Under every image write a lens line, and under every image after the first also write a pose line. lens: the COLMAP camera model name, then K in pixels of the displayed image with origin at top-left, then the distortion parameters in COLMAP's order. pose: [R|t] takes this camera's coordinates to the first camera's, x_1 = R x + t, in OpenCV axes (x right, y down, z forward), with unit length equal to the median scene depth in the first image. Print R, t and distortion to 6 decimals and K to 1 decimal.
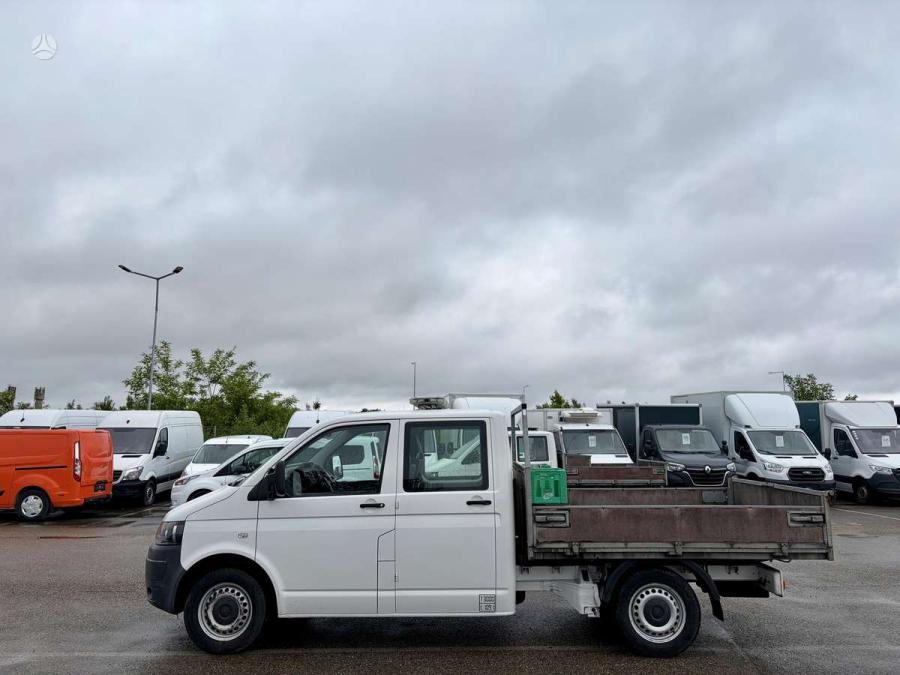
lens RADIAL K [[674.1, 0, 450.0], [0, 674.1, 335.5], [0, 0, 1]] dist [0.057368, -0.047394]
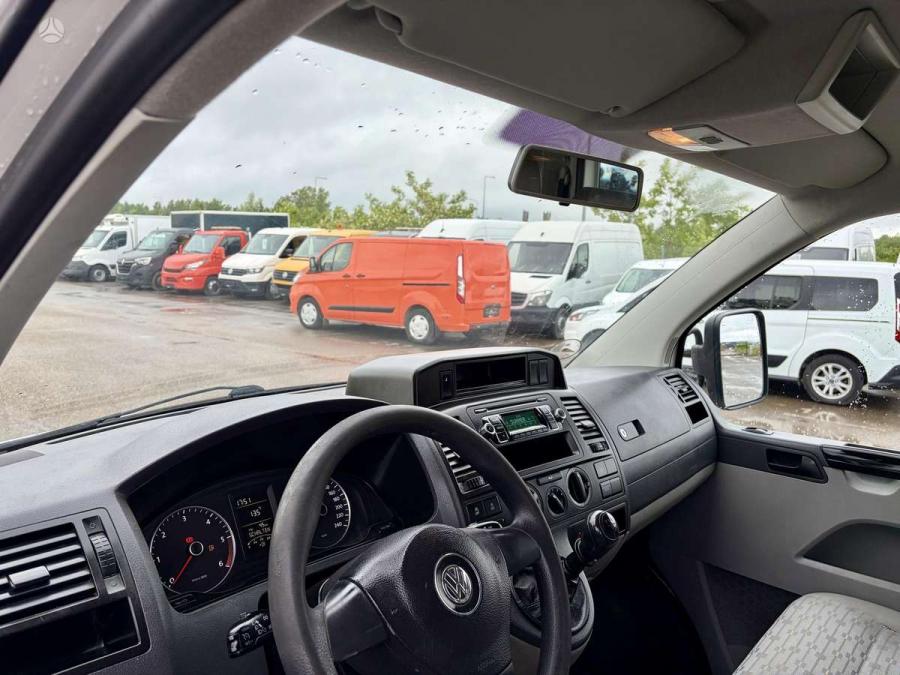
lens RADIAL K [[674.1, 0, 435.7], [0, 674.1, 357.7], [0, 0, 1]] dist [0.057368, -0.047394]
pose [[0.759626, 0.129867, -0.637262, -0.125767], [0.055516, 0.963335, 0.262493, 0.164017], [0.647986, -0.234775, 0.724565, 0.991806]]
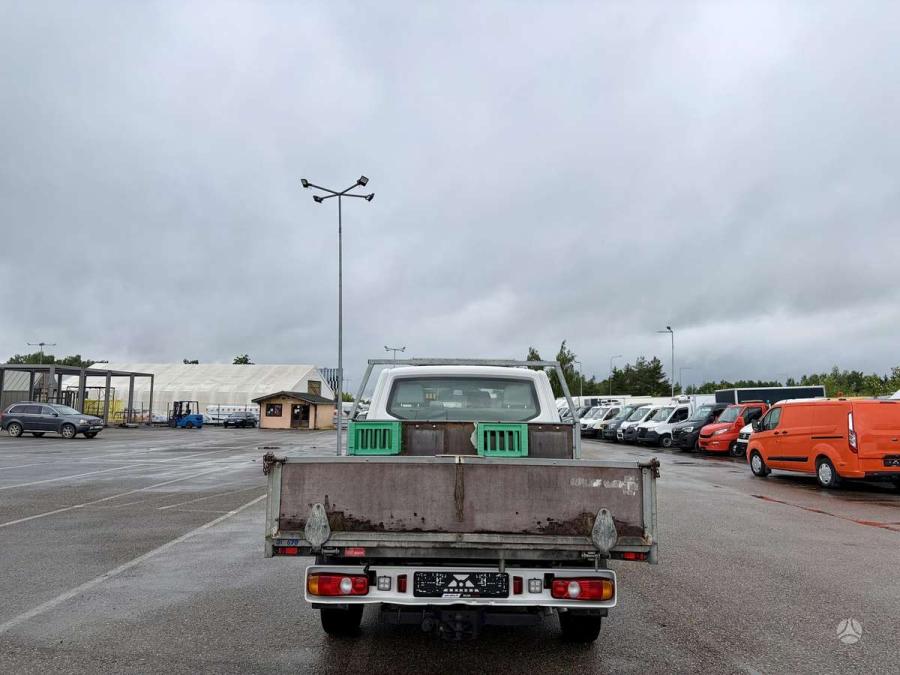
lens RADIAL K [[674.1, 0, 450.1], [0, 674.1, 337.1], [0, 0, 1]] dist [0.057368, -0.047394]
pose [[0.008988, -0.113104, -0.993543, 1.145243], [0.140212, 0.983909, -0.110739, 0.199222], [0.990081, -0.138311, 0.024702, 1.097143]]
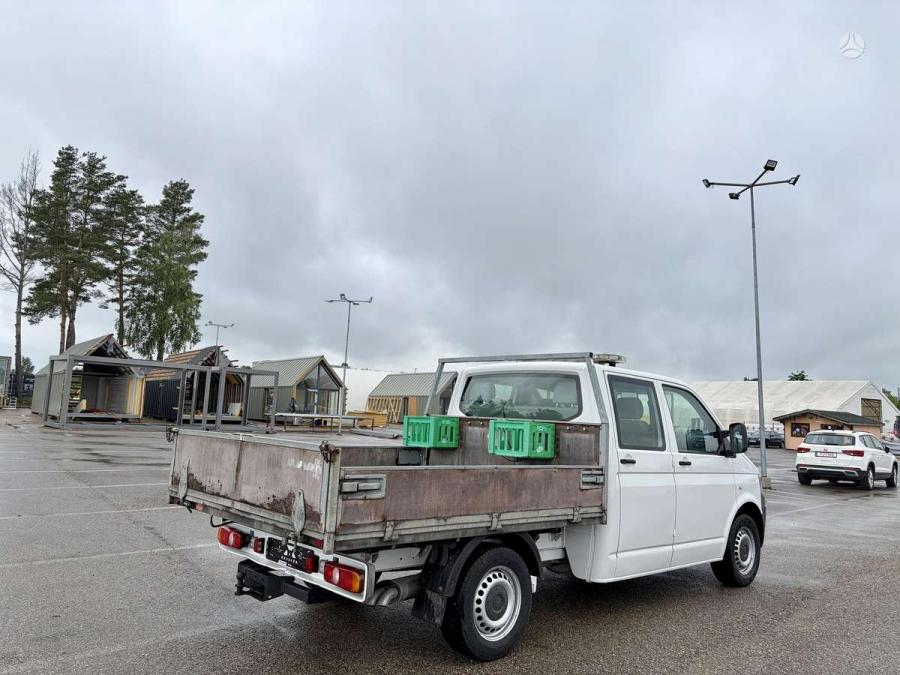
lens RADIAL K [[674.1, 0, 450.4], [0, 674.1, 336.9], [0, 0, 1]] dist [0.057368, -0.047394]
pose [[-0.707718, -0.114394, -0.697172, 0.872348], [0.062606, 0.972768, -0.223168, 0.311407], [0.703715, -0.201587, -0.681284, 1.757440]]
